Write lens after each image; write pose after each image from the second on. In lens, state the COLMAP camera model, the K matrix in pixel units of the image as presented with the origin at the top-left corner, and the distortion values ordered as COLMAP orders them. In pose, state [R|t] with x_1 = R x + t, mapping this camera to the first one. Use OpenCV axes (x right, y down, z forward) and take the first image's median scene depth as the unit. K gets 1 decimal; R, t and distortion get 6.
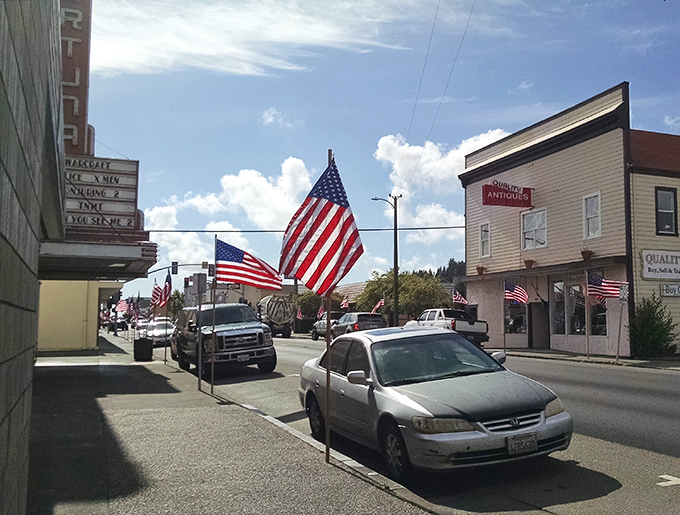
lens RADIAL K [[665.7, 0, 339.8], [0, 665.7, 257.0], [0, 0, 1]] dist [-0.007530, 0.000000]
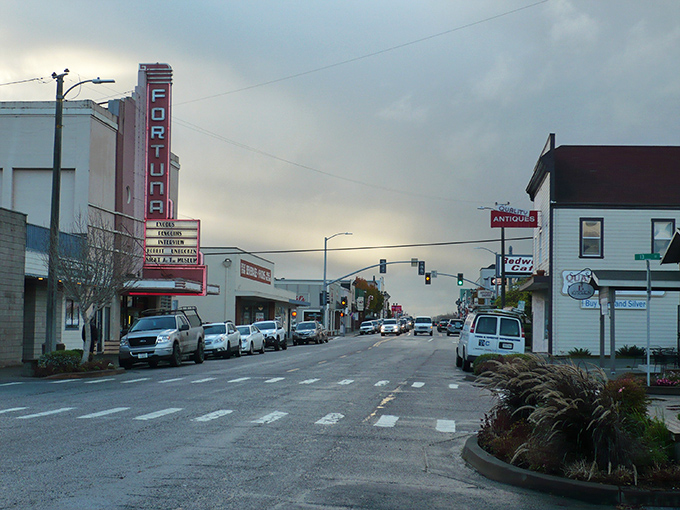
lens RADIAL K [[1191.2, 0, 340.1], [0, 1191.2, 255.4], [0, 0, 1]] dist [0.013355, 0.000000]
pose [[0.887005, -0.013360, -0.461567, 1.101486], [0.030174, 0.999122, 0.029067, -0.115432], [0.460773, -0.039710, 0.886629, -1.137544]]
